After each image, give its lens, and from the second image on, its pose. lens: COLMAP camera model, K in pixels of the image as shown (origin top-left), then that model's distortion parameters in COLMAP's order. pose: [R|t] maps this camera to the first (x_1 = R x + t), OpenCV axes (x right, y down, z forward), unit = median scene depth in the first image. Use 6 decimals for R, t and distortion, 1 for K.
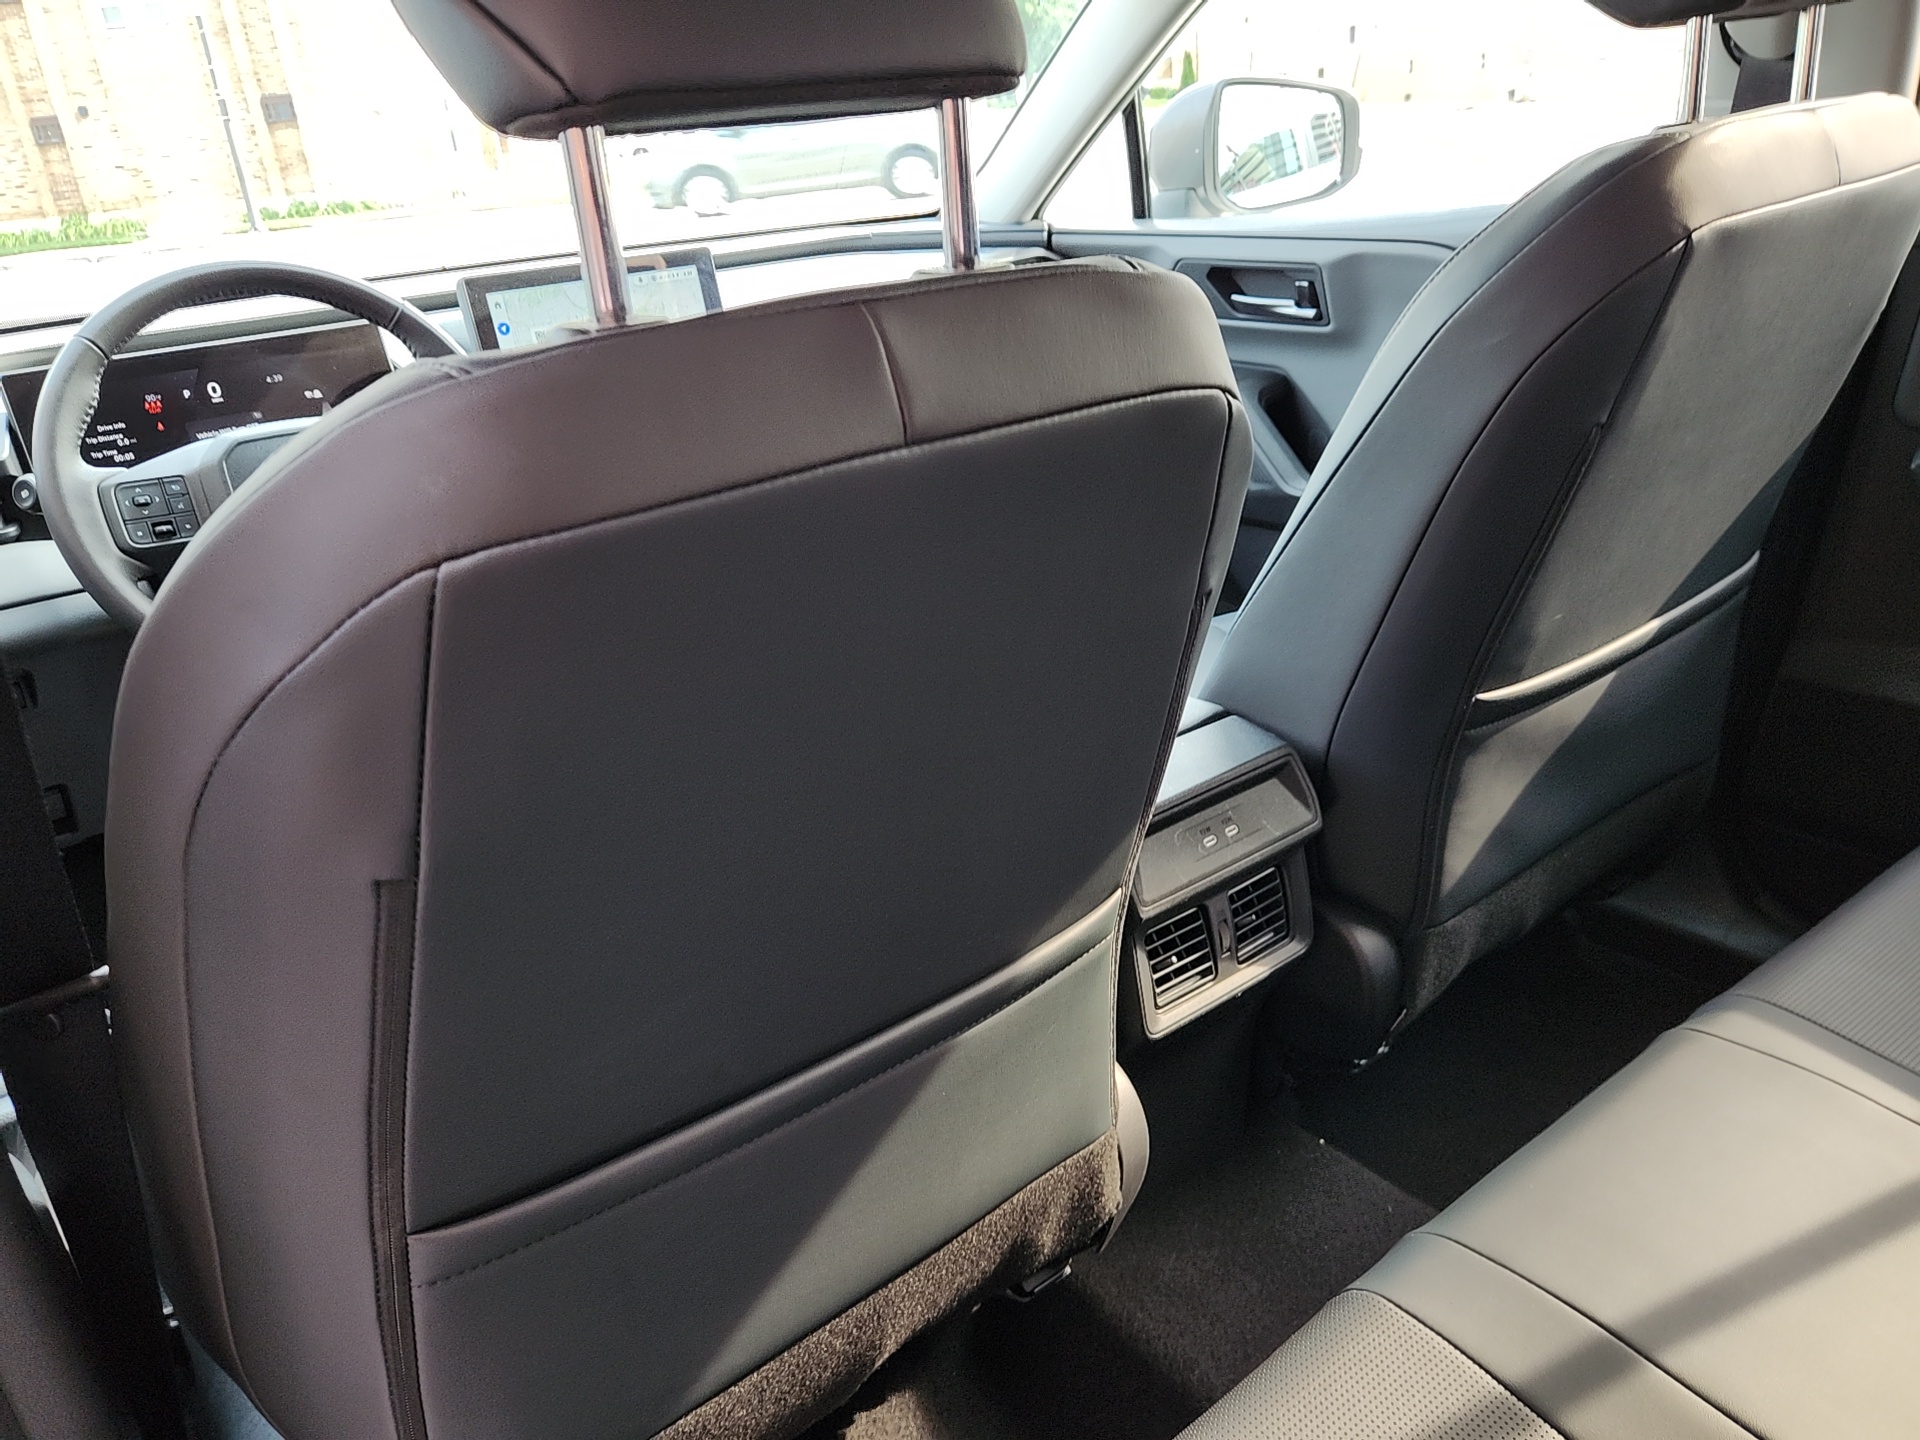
lens RADIAL K [[1443.4, 0, 958.9], [0, 1443.4, 746.9], [0, 0, 1]] dist [0.052622, -0.052142]
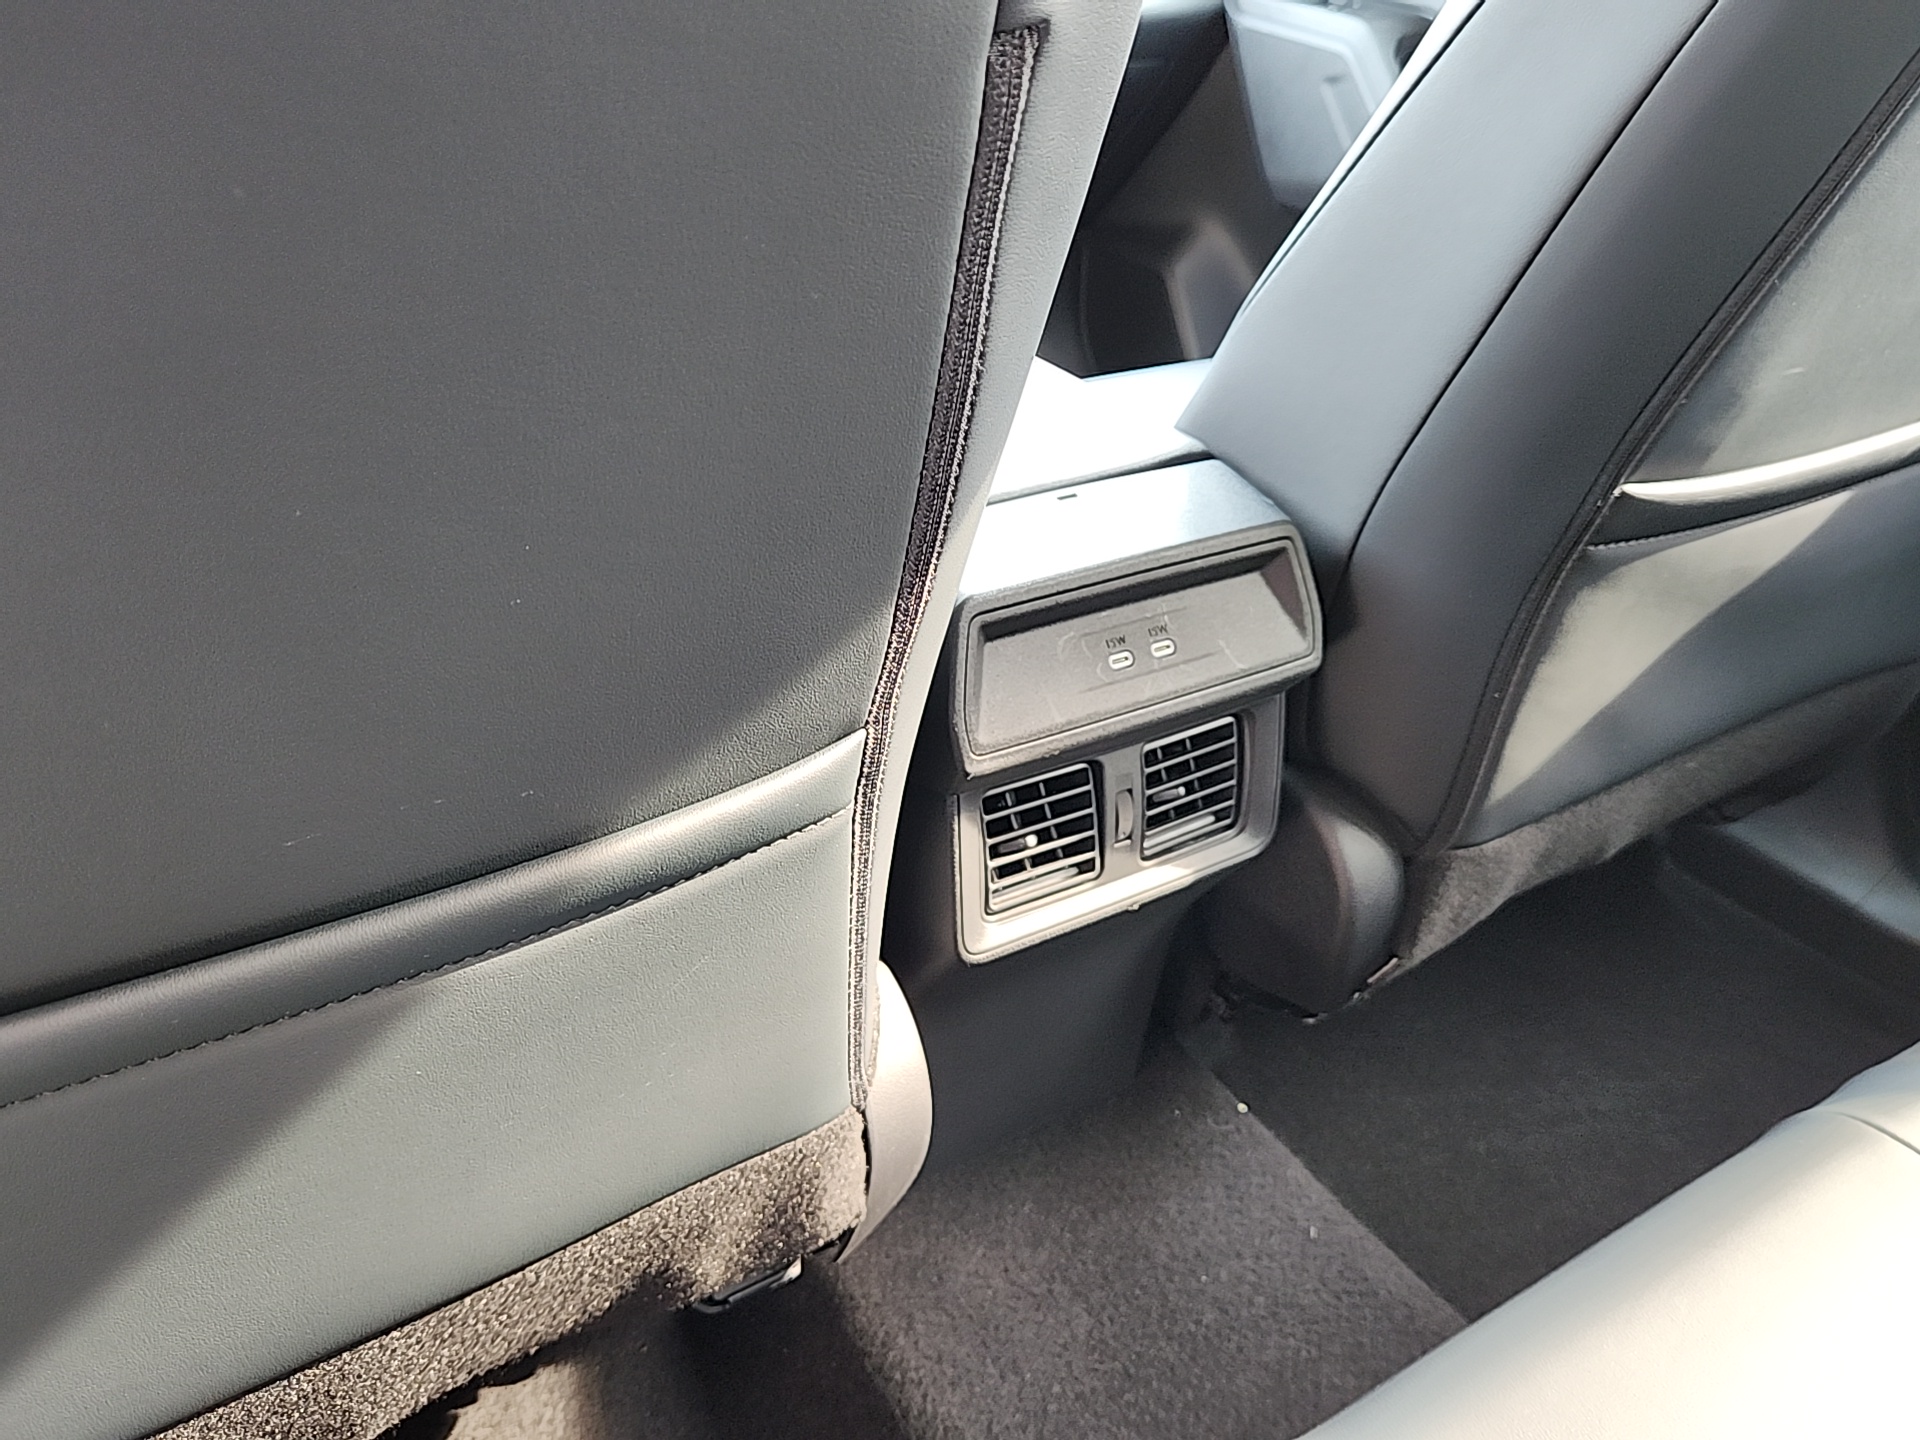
lens RADIAL K [[1448.3, 0, 989.2], [0, 1448.3, 743.2], [0, 0, 1]] dist [0.012386, -0.002082]
pose [[0.986246, 0.164724, -0.013584, 0.128904], [-0.160358, 0.973534, 0.162840, 0.009996], [0.040048, -0.158422, 0.986559, 0.391843]]
